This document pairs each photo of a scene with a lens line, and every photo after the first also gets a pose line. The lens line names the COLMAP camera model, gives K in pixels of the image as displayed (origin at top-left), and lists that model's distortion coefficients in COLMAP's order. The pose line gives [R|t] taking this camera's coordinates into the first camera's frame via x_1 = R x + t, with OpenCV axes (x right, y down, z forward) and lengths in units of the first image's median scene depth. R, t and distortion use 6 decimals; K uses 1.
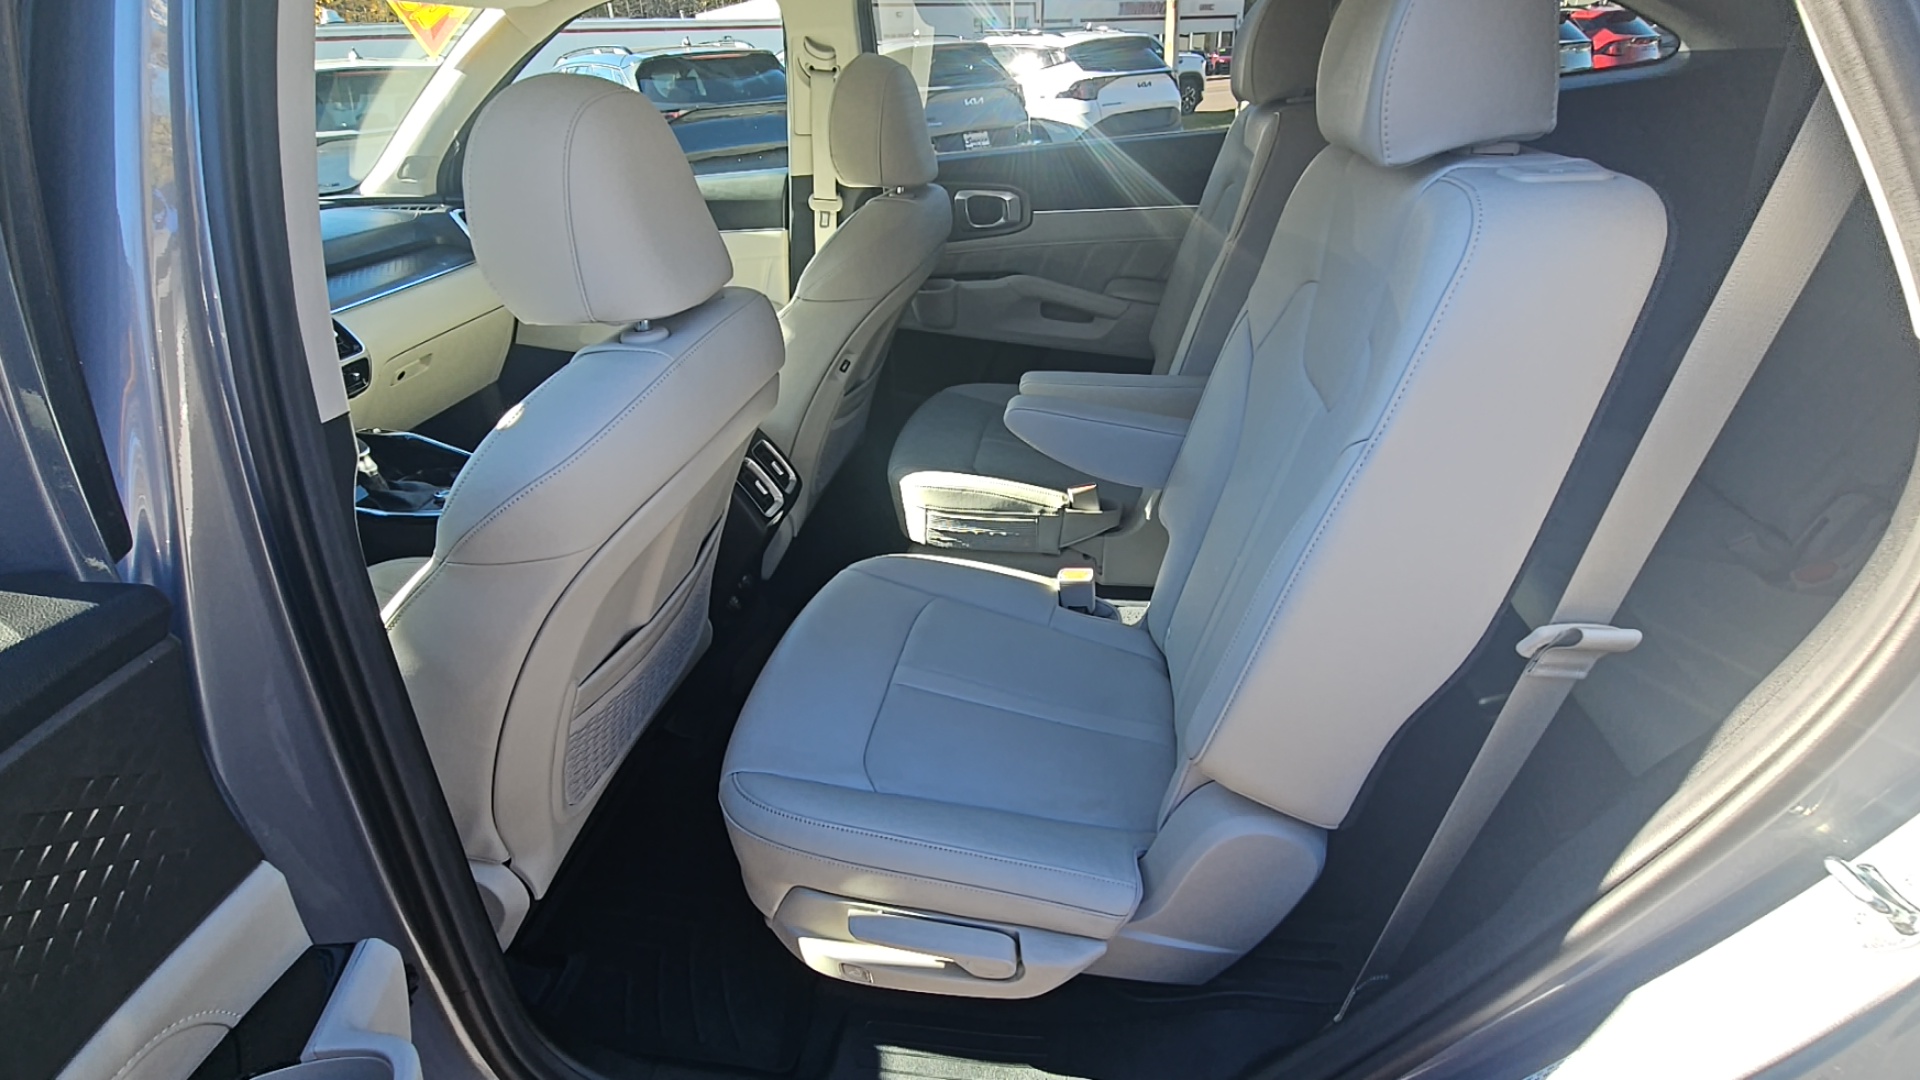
lens RADIAL K [[860.1, 0, 957.2], [0, 860.1, 535.0], [0, 0, 1]] dist [0.012868, -0.008292]
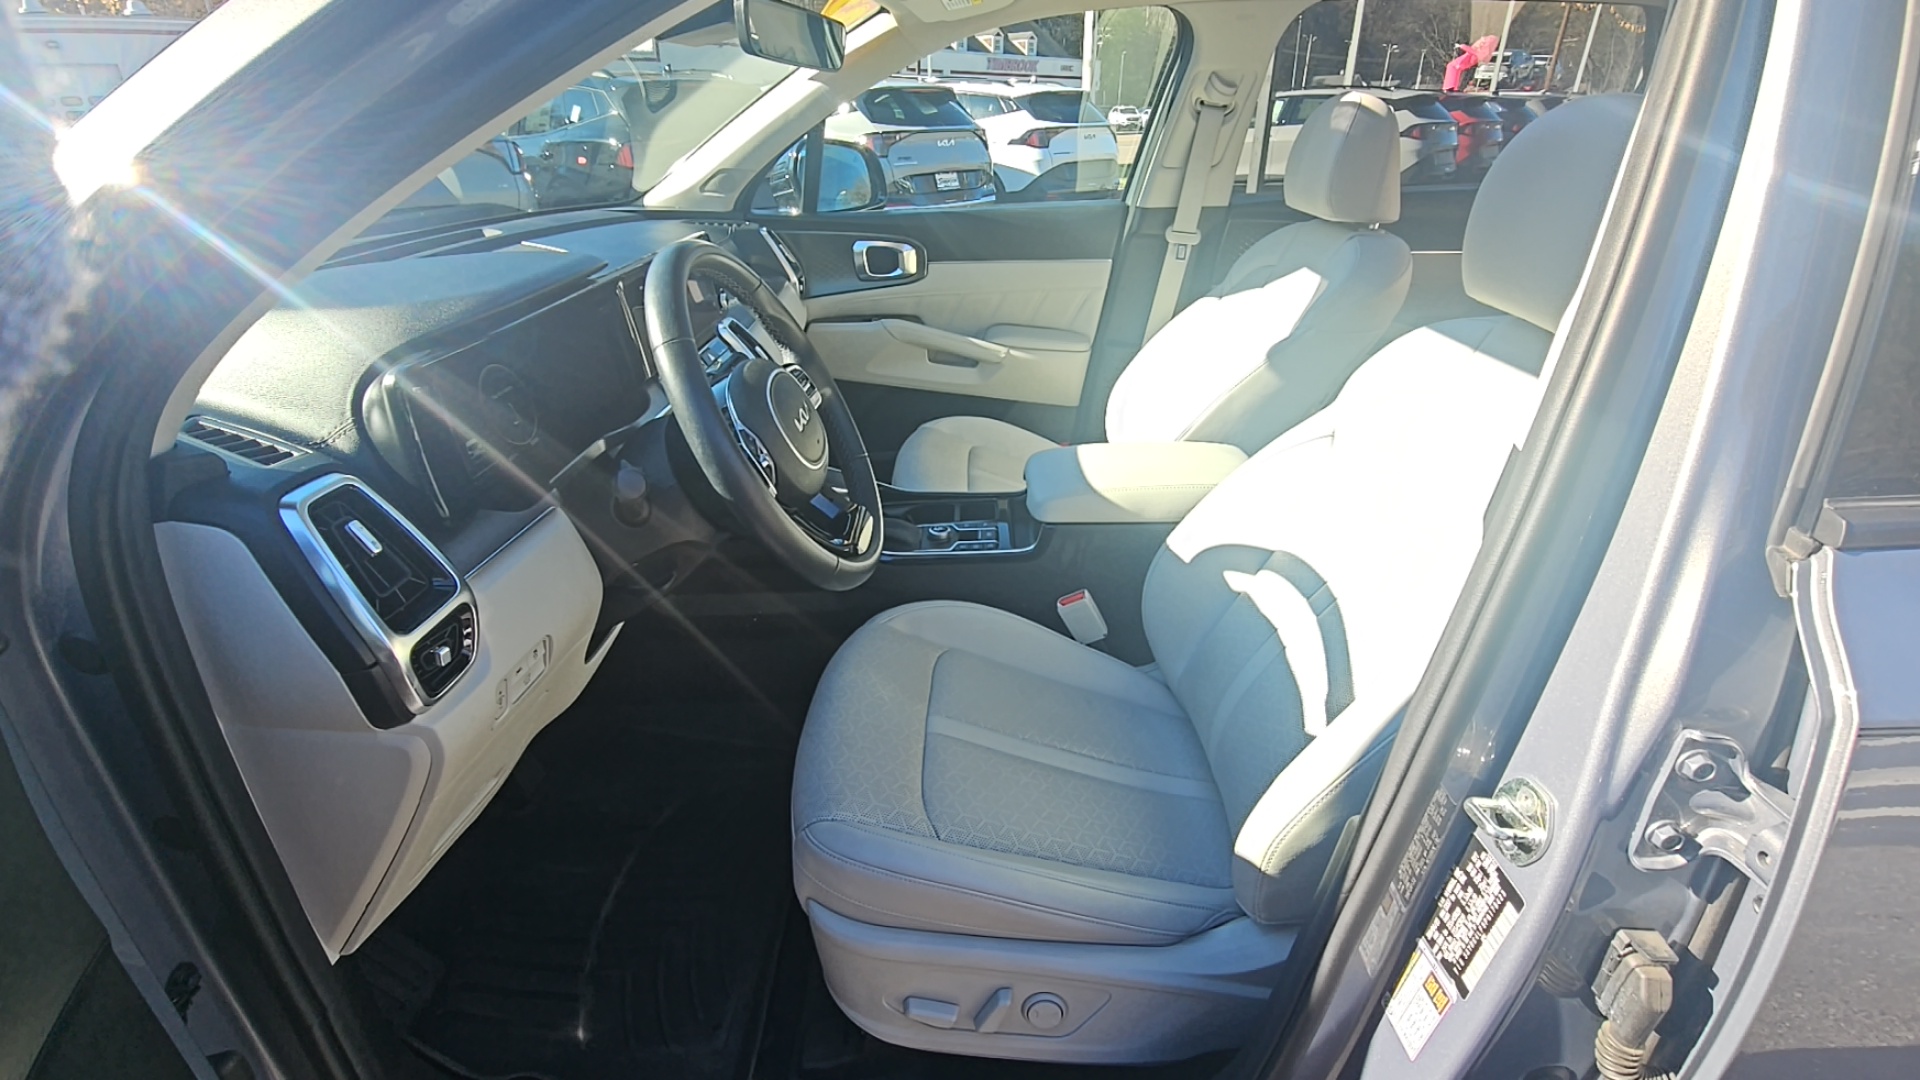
lens RADIAL K [[860.1, 0, 957.2], [0, 860.1, 535.0], [0, 0, 1]] dist [0.012868, -0.008292]
pose [[0.987590, -0.013395, 0.156482, -0.510152], [0.019871, 0.999006, -0.039896, -0.004550], [-0.155793, 0.042510, 0.986875, 0.064379]]
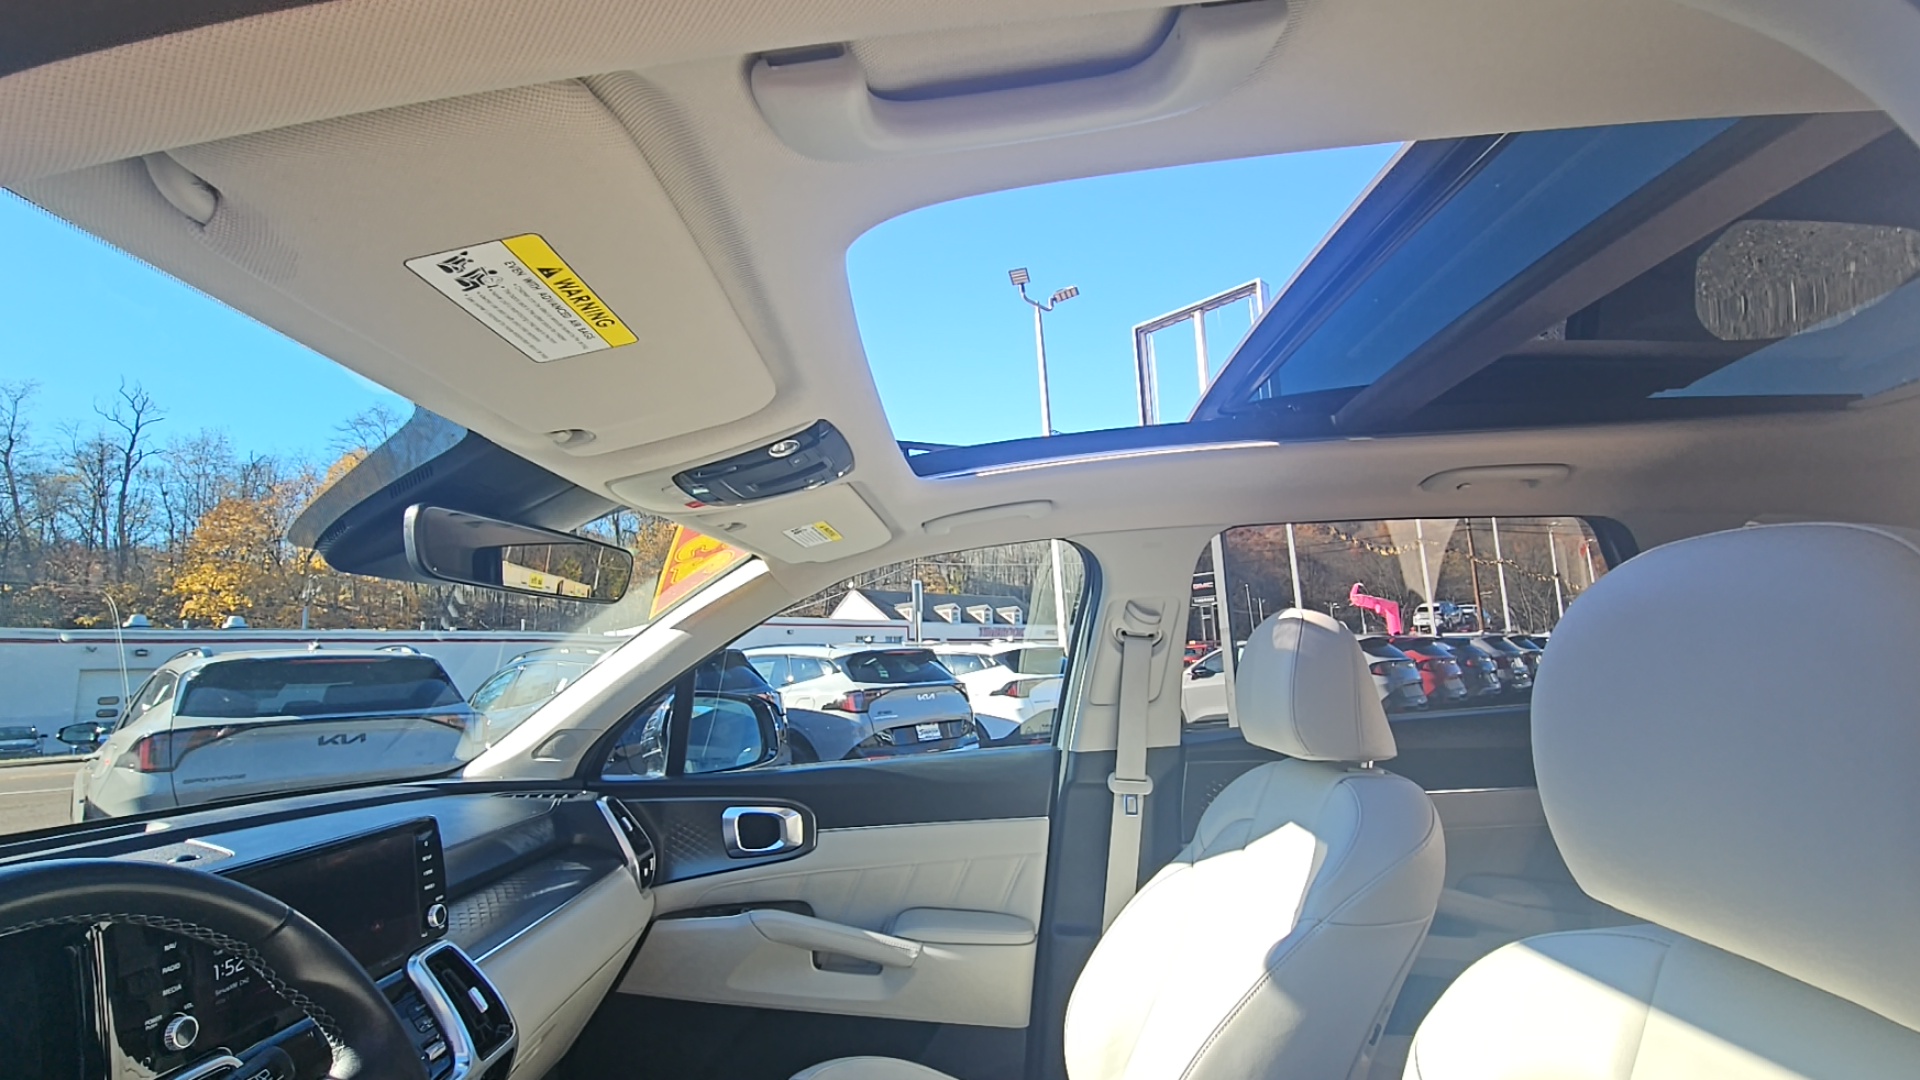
lens RADIAL K [[860.1, 0, 957.2], [0, 860.1, 535.0], [0, 0, 1]] dist [0.012868, -0.008292]
pose [[0.989008, 0.037797, 0.142948, -0.384471], [0.057615, 0.791850, -0.607992, -0.085596], [-0.136174, 0.609545, 0.780969, 0.239202]]
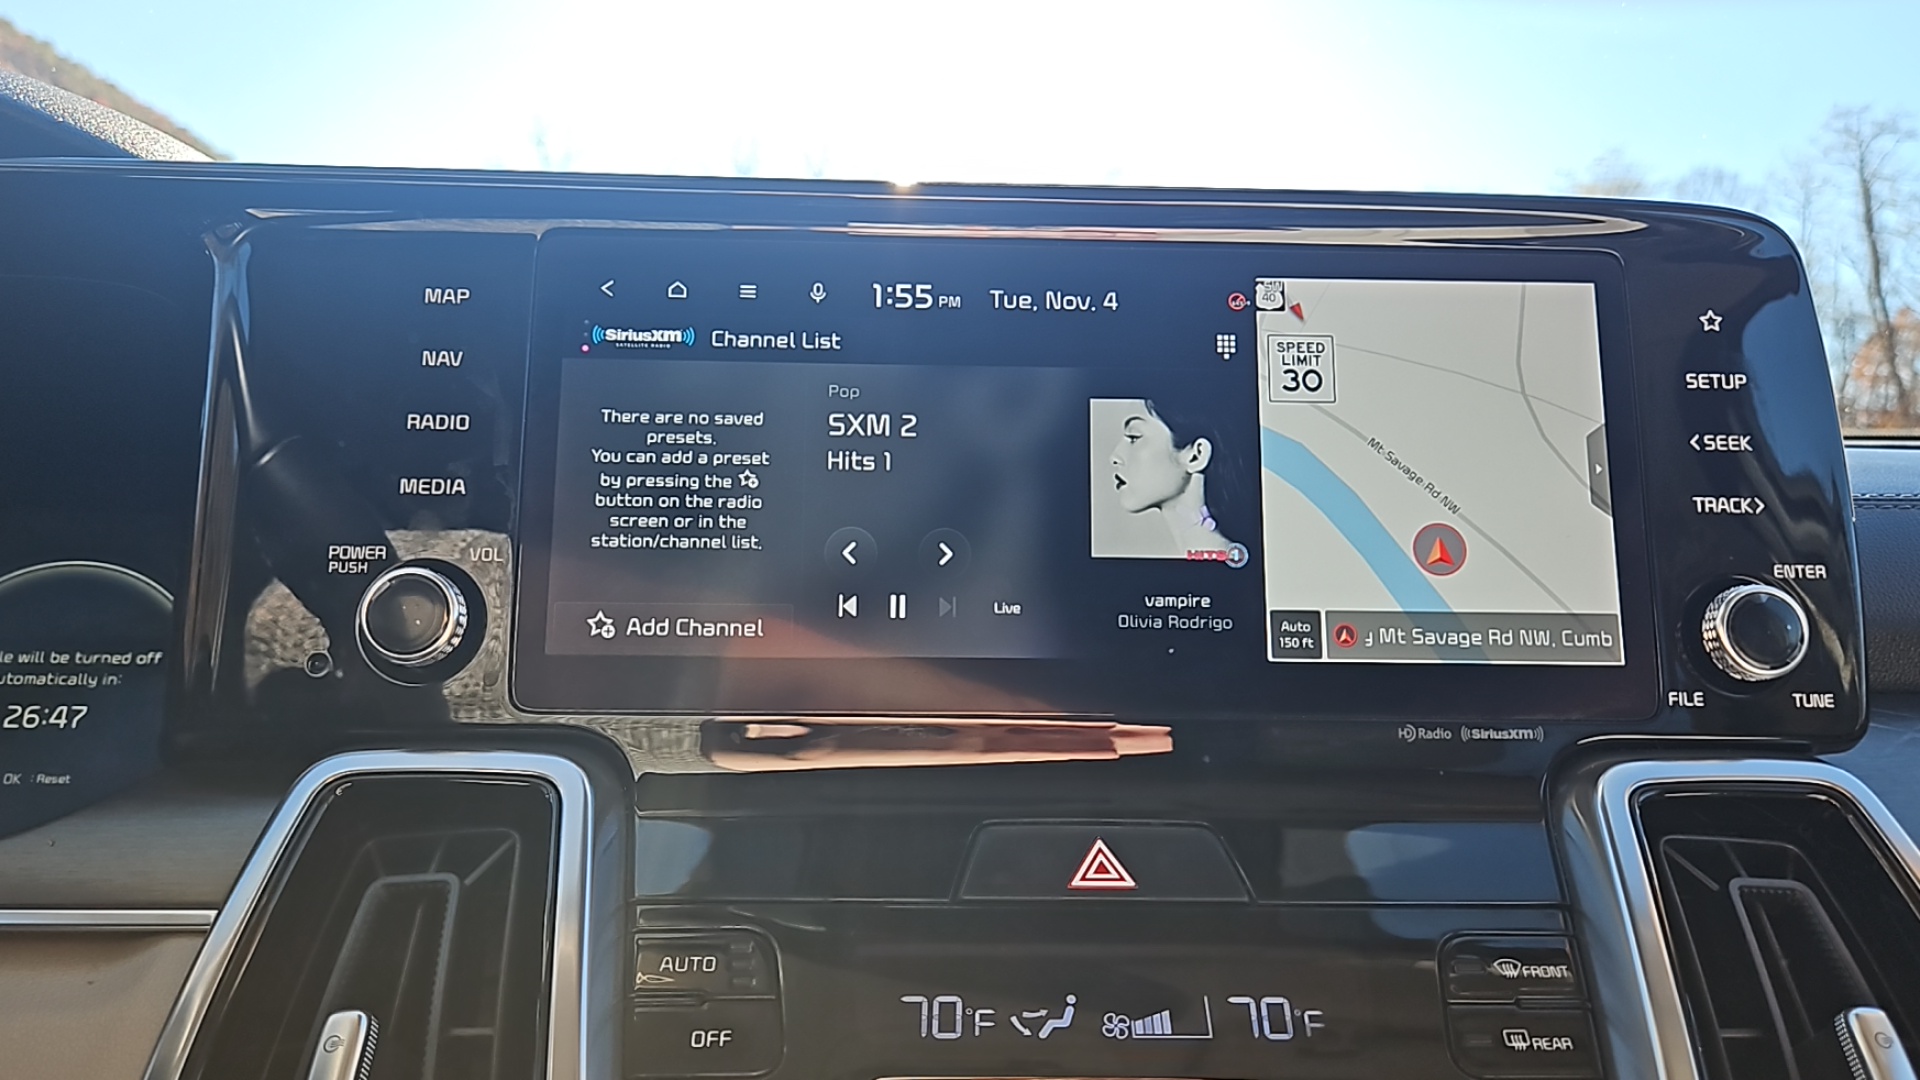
lens RADIAL K [[1448.6, 0, 957.4], [0, 1448.6, 536.5], [0, 0, 1]] dist [0.046401, -0.055618]
pose [[0.200604, 0.003758, -0.979665, -0.441492], [-0.488202, 0.867364, -0.096641, -0.169815], [0.849363, 0.497661, 0.175831, 0.646045]]
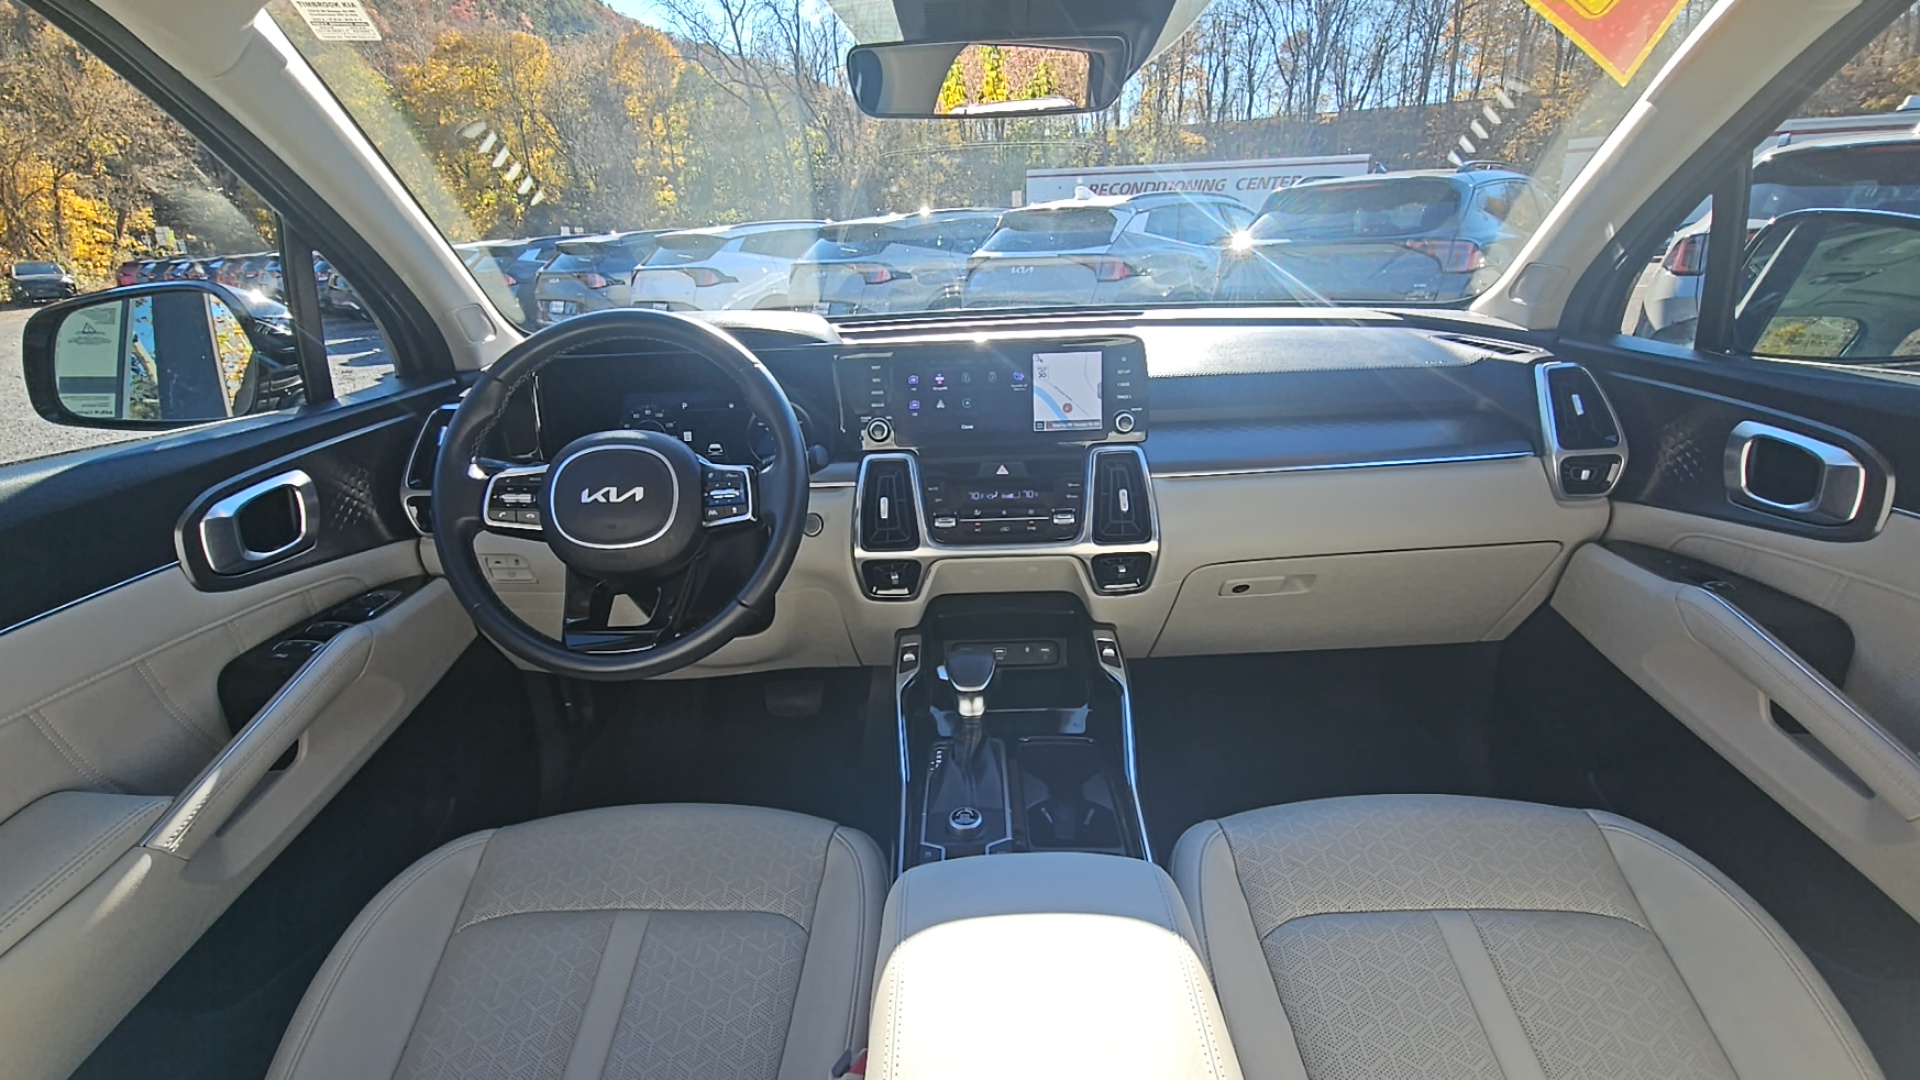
lens RADIAL K [[860.1, 0, 957.2], [0, 860.1, 535.0], [0, 0, 1]] dist [0.012868, -0.008292]
pose [[0.154543, 0.368890, -0.916535, -0.100766], [-0.447503, 0.853199, 0.267942, -0.255529], [0.880828, 0.368743, 0.296935, 0.538853]]
